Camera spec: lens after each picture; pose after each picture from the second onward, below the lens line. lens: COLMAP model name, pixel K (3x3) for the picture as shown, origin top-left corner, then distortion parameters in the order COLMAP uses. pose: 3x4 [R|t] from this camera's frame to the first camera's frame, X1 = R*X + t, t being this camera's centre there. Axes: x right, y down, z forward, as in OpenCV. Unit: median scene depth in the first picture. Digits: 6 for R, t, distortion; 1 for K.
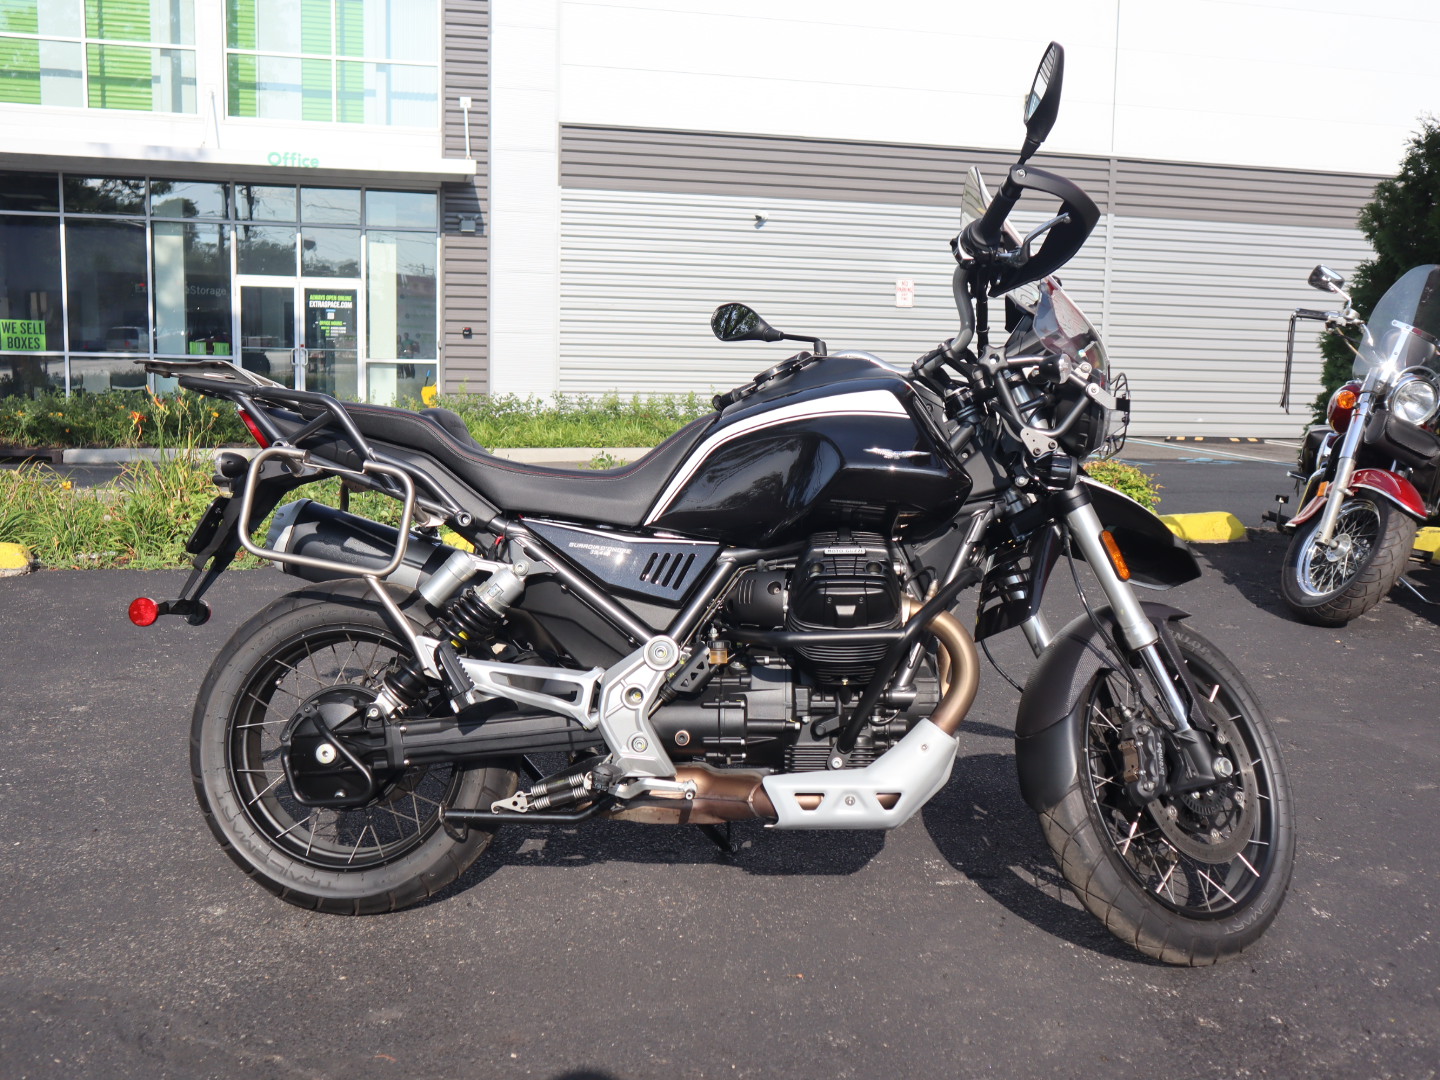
lens RADIAL K [[1395.4, 0, 728.6], [0, 1395.4, 501.2], [0, 0, 1]] dist [-0.011865, -0.025924]
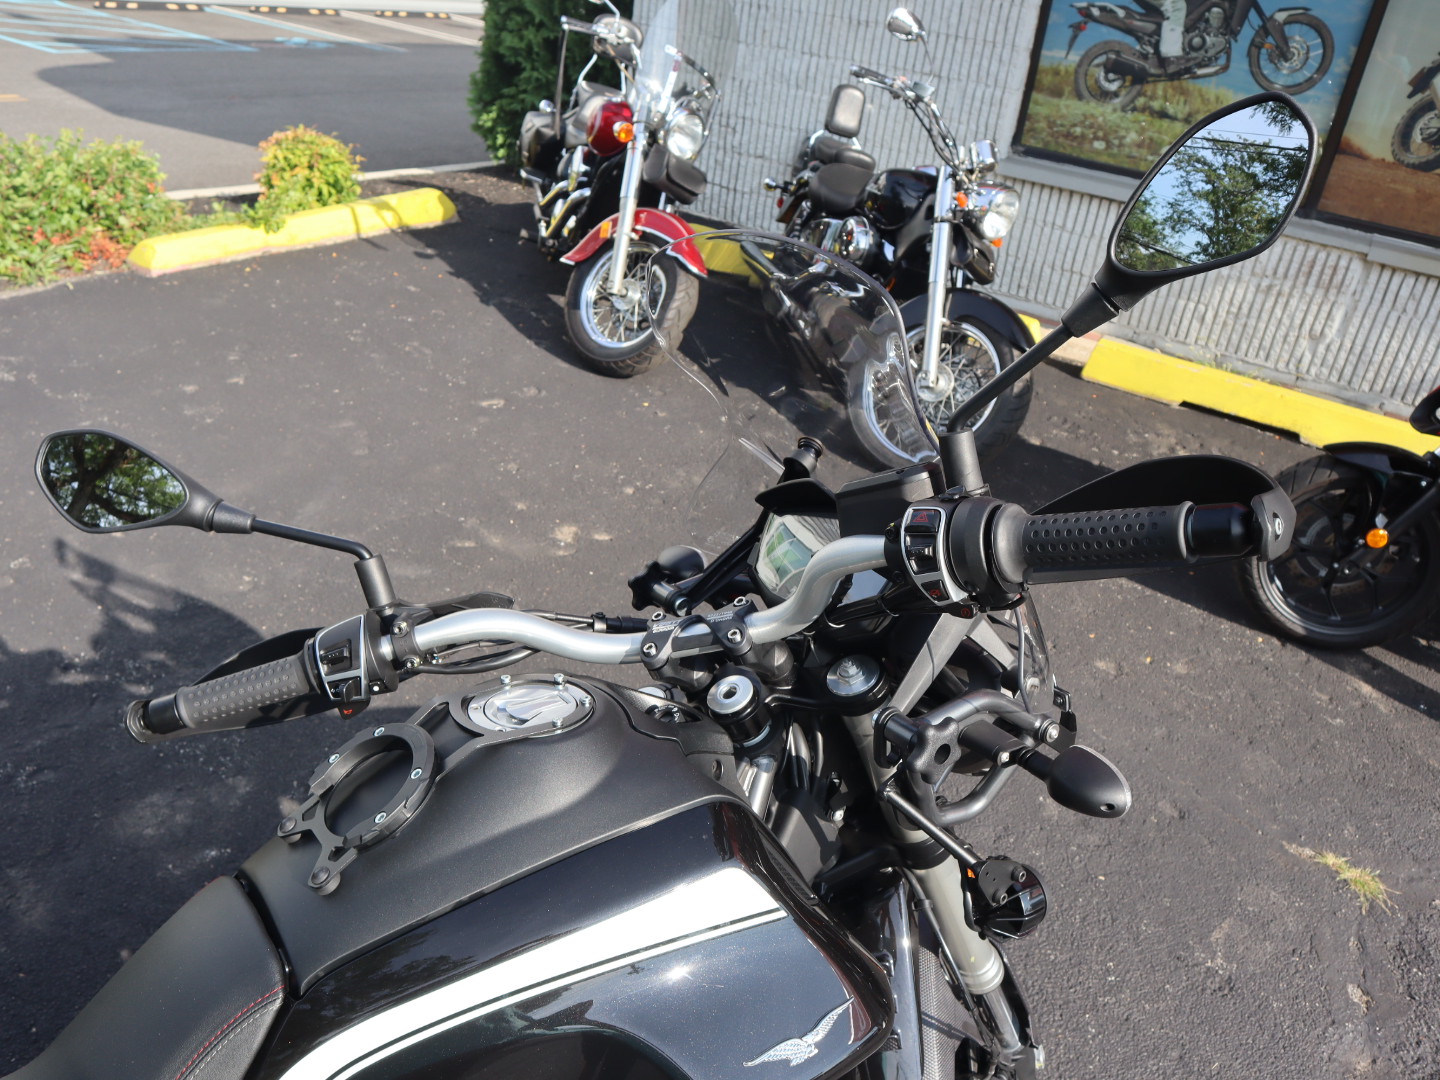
lens RADIAL K [[1124.8, 0, 716.2], [0, 1124.8, 542.3], [0, 0, 1]] dist [-0.123071, 0.079684]
pose [[0.759547, -0.249866, 0.600545, -0.070049], [-0.032911, 0.907328, 0.419133, -0.297117], [-0.649619, -0.338116, 0.680935, 0.754755]]
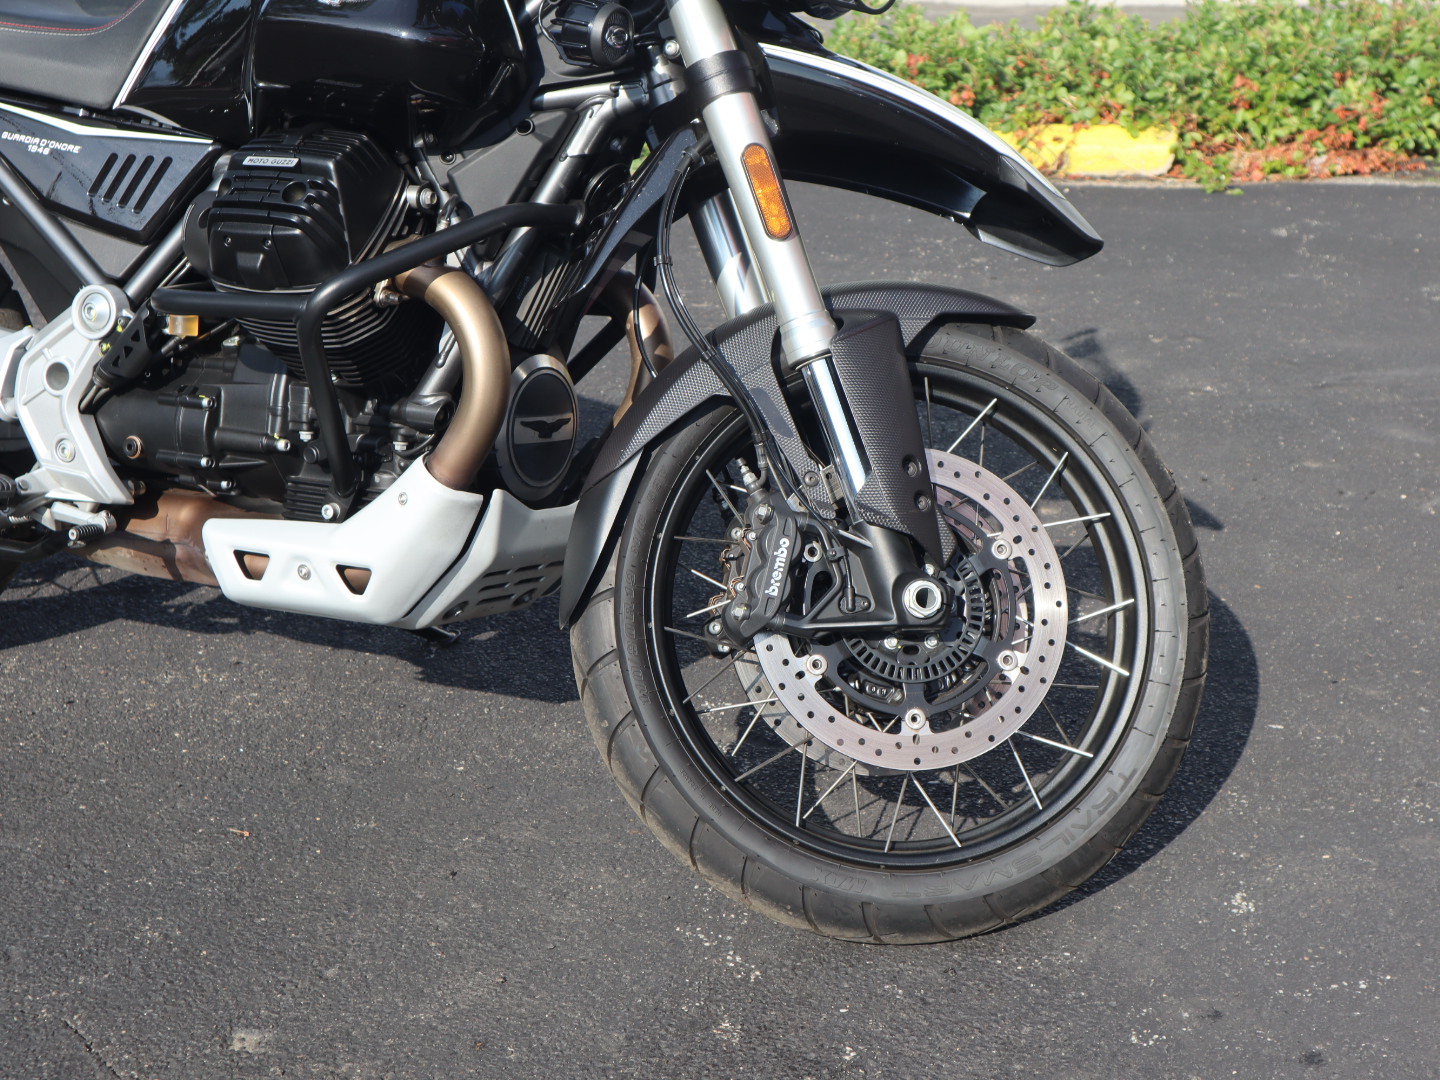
lens RADIAL K [[2254.3, 0, 735.0], [0, 2254.3, 533.5], [0, 0, 1]] dist [0.013937, 0.027592]
pose [[0.911549, 0.106476, -0.397166, 0.620449], [-0.024029, 0.978035, 0.207051, -0.012463], [0.410488, -0.179194, 0.894085, 0.176859]]
